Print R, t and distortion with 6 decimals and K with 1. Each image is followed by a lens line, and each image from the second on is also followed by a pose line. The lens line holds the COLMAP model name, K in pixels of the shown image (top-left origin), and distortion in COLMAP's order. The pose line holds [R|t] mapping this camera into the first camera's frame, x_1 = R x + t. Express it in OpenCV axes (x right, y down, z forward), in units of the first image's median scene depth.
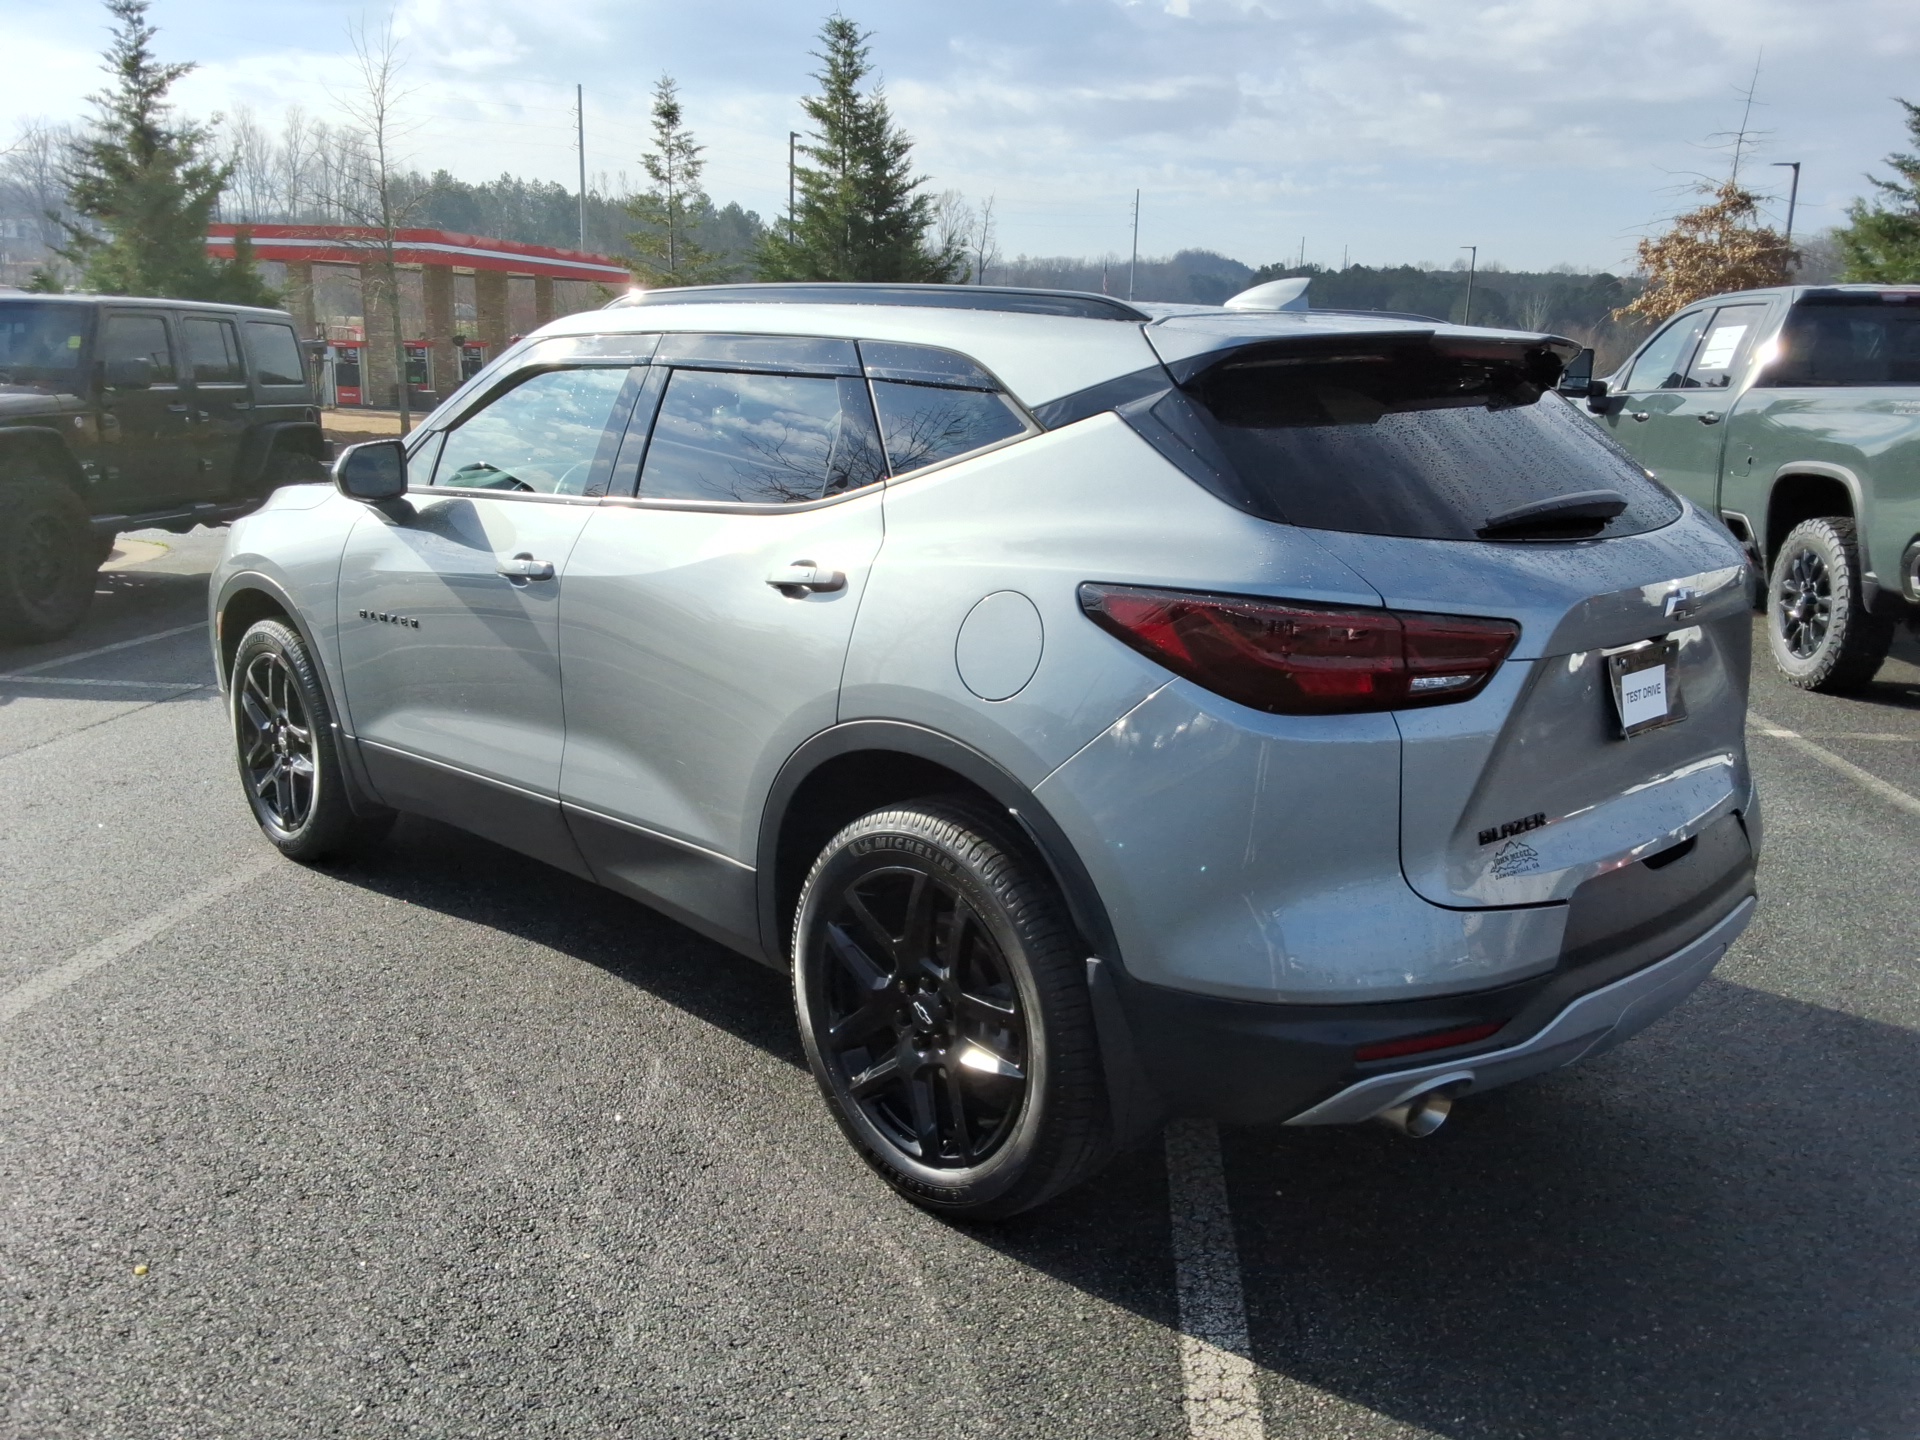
lens RADIAL K [[1550.2, 0, 979.9], [0, 1550.2, 699.3], [0, 0, 1]] dist [0.133468, -0.217864]
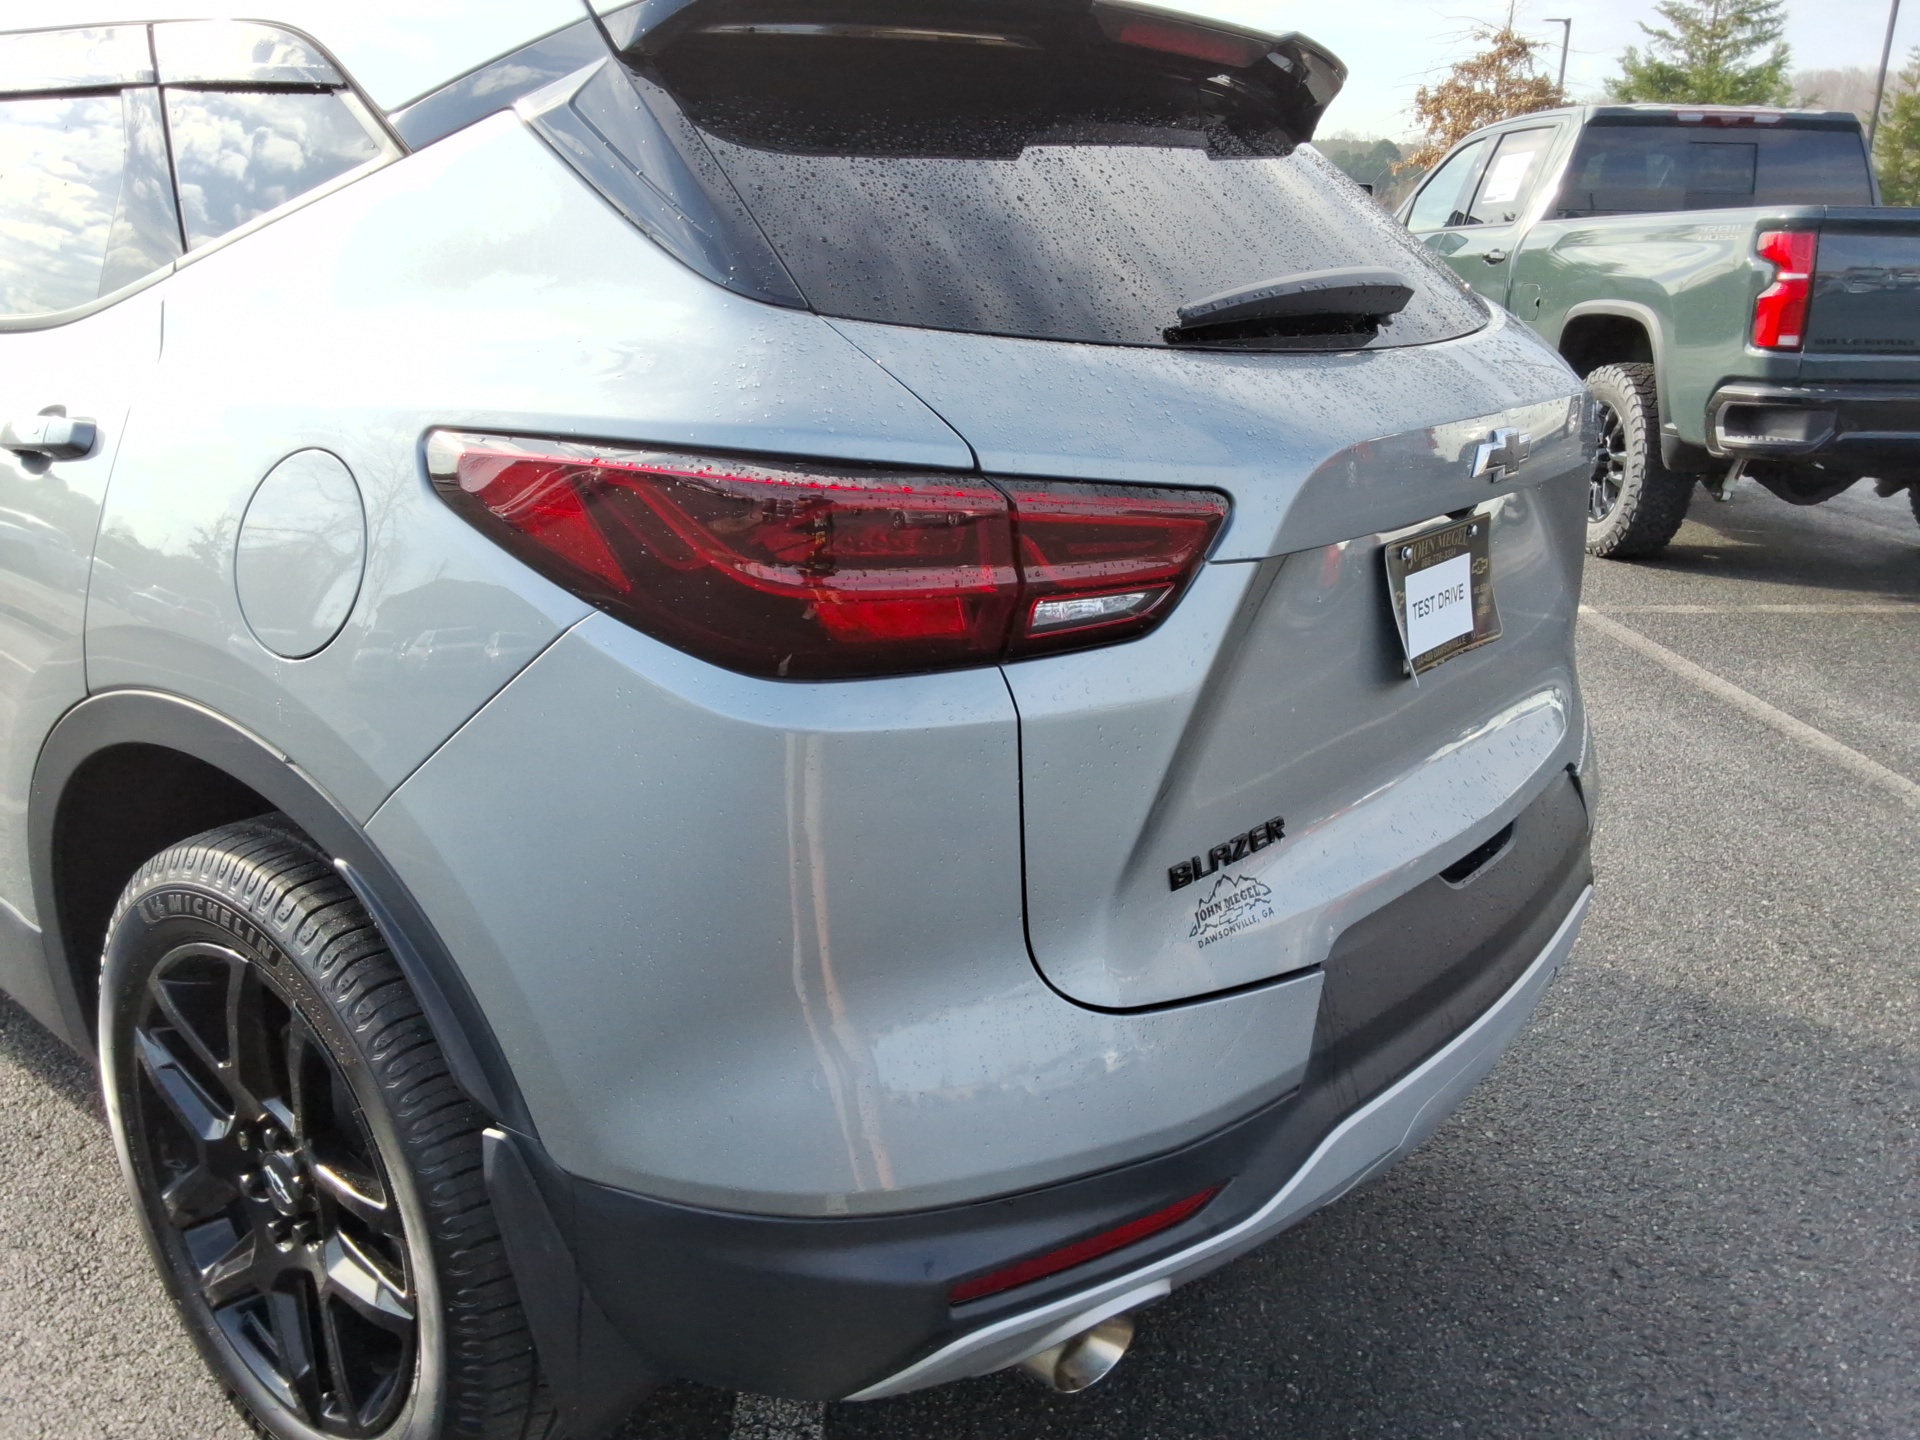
lens RADIAL K [[1605.1, 0, 971.4], [0, 1605.1, 702.1], [0, 0, 1]] dist [0.149510, -0.287896]
pose [[0.991432, -0.038429, 0.124845, 0.141280], [0.028914, 0.996600, 0.077150, -0.017278], [-0.127386, -0.072879, 0.989172, 0.349506]]
